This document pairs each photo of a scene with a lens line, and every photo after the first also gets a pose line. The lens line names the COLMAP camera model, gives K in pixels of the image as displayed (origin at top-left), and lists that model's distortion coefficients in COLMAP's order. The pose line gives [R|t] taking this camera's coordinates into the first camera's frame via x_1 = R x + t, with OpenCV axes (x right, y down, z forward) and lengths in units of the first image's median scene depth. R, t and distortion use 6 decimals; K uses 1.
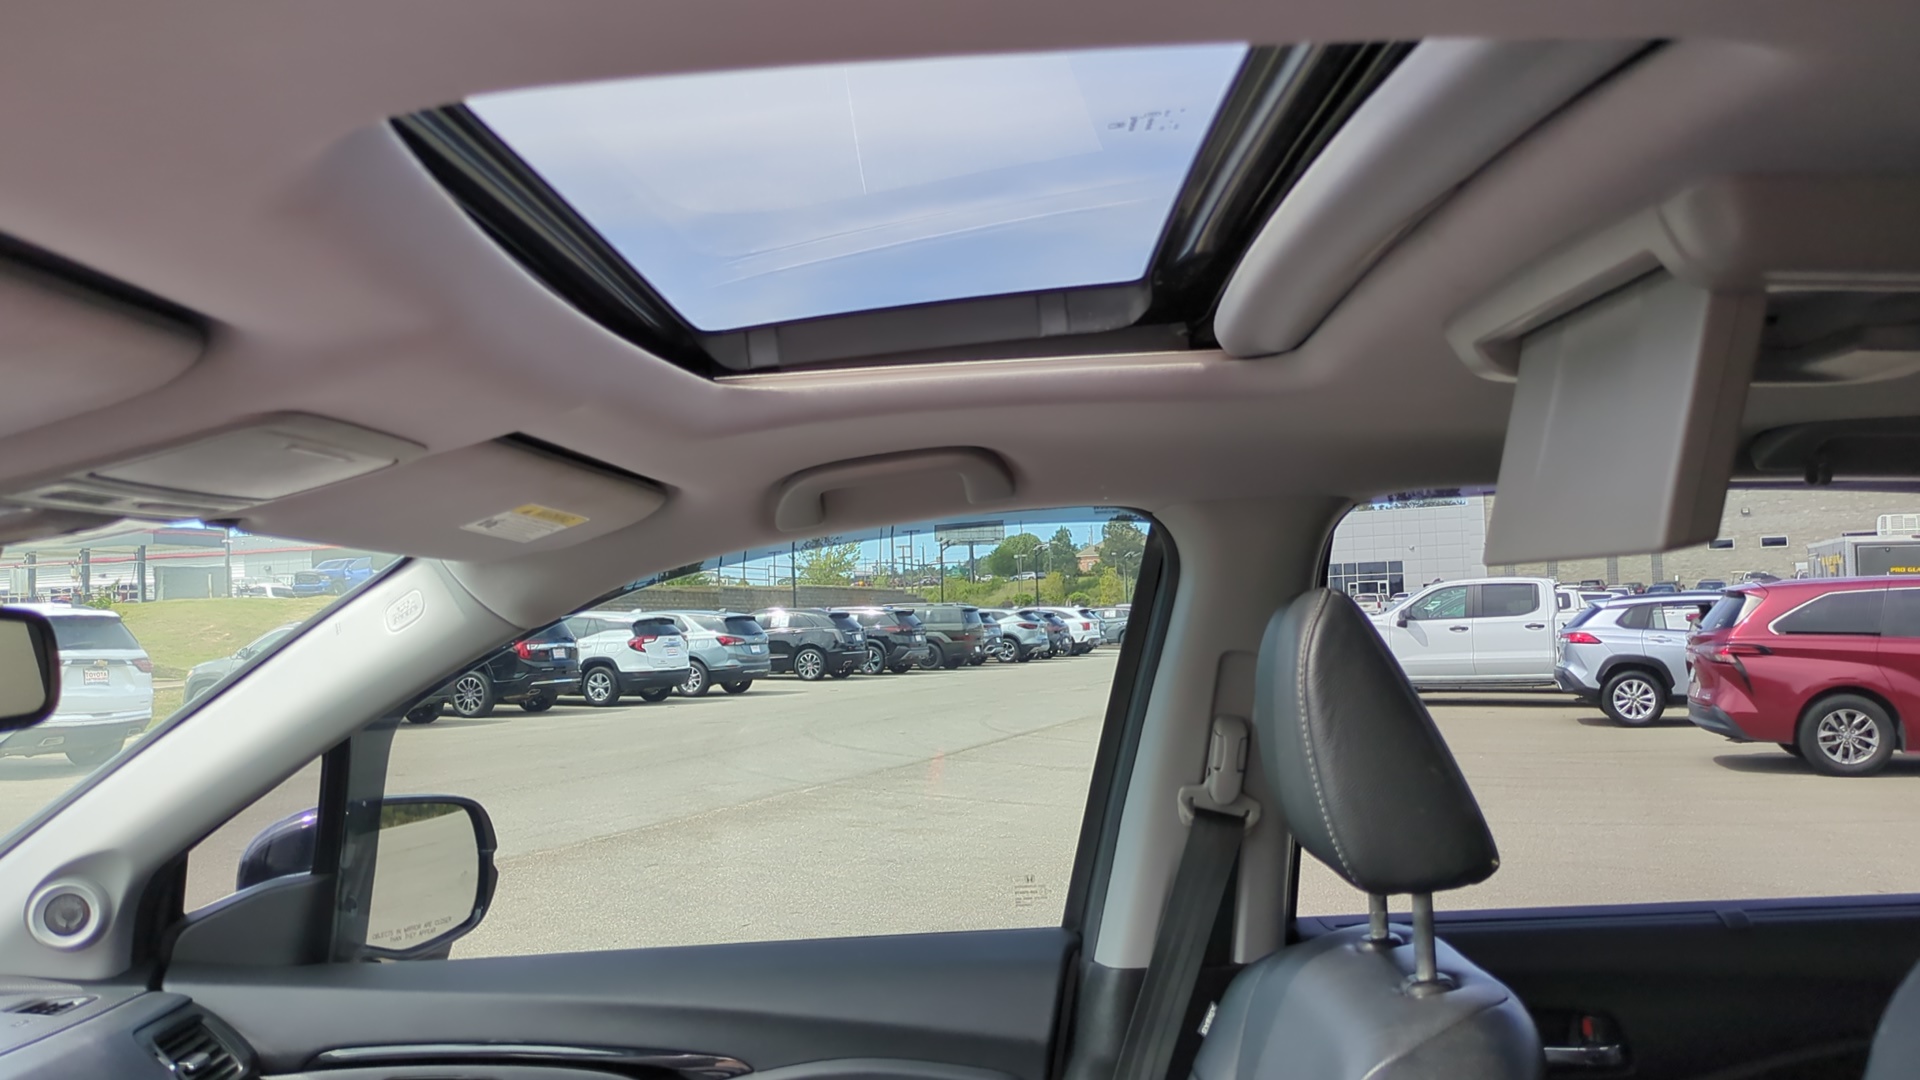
lens RADIAL K [[1677.2, 0, 955.5], [0, 1677.2, 534.8], [0, 0, 1]] dist [0.068516, -0.074461]
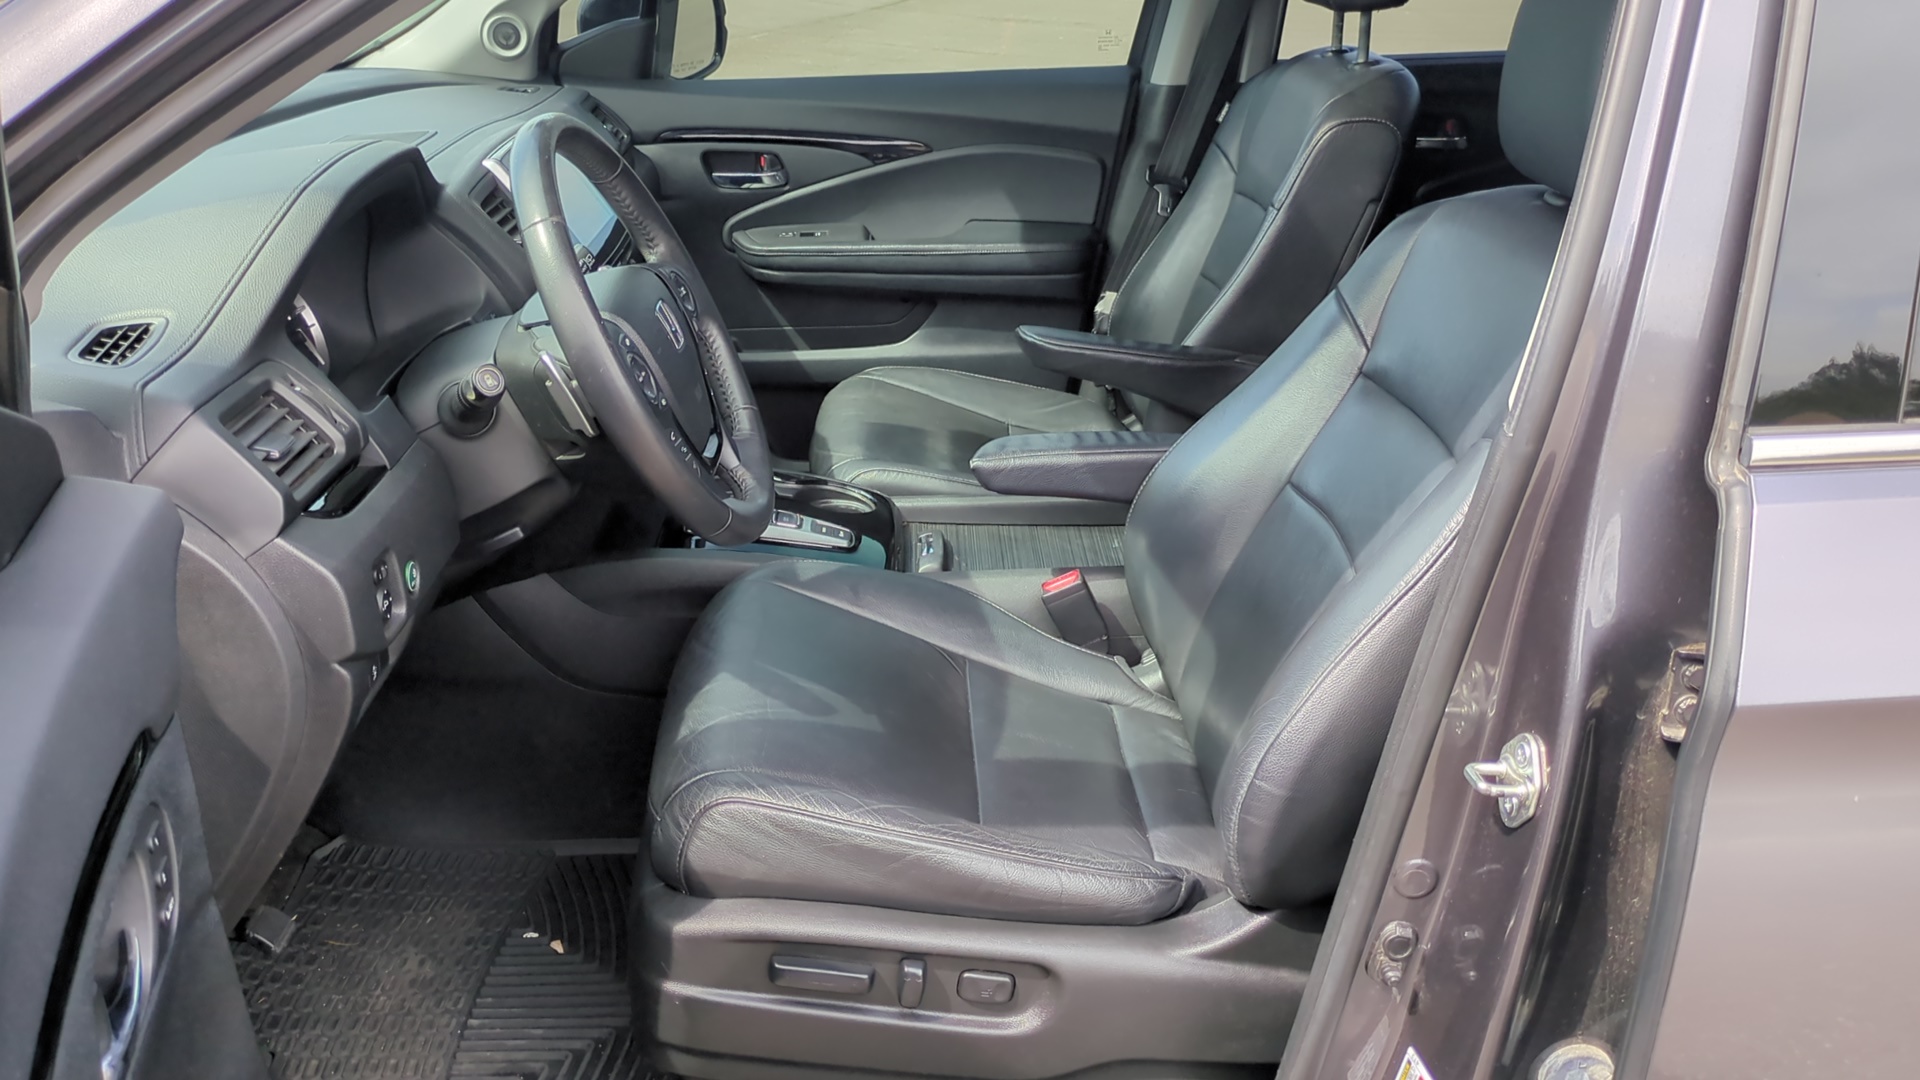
lens RADIAL K [[1677.2, 0, 955.5], [0, 1677.2, 534.8], [0, 0, 1]] dist [0.068516, -0.074461]
pose [[0.998730, 0.001405, 0.050361, -0.182414], [-0.022270, 0.908963, 0.416281, -0.017511], [-0.045192, -0.416873, 0.907840, -0.618131]]
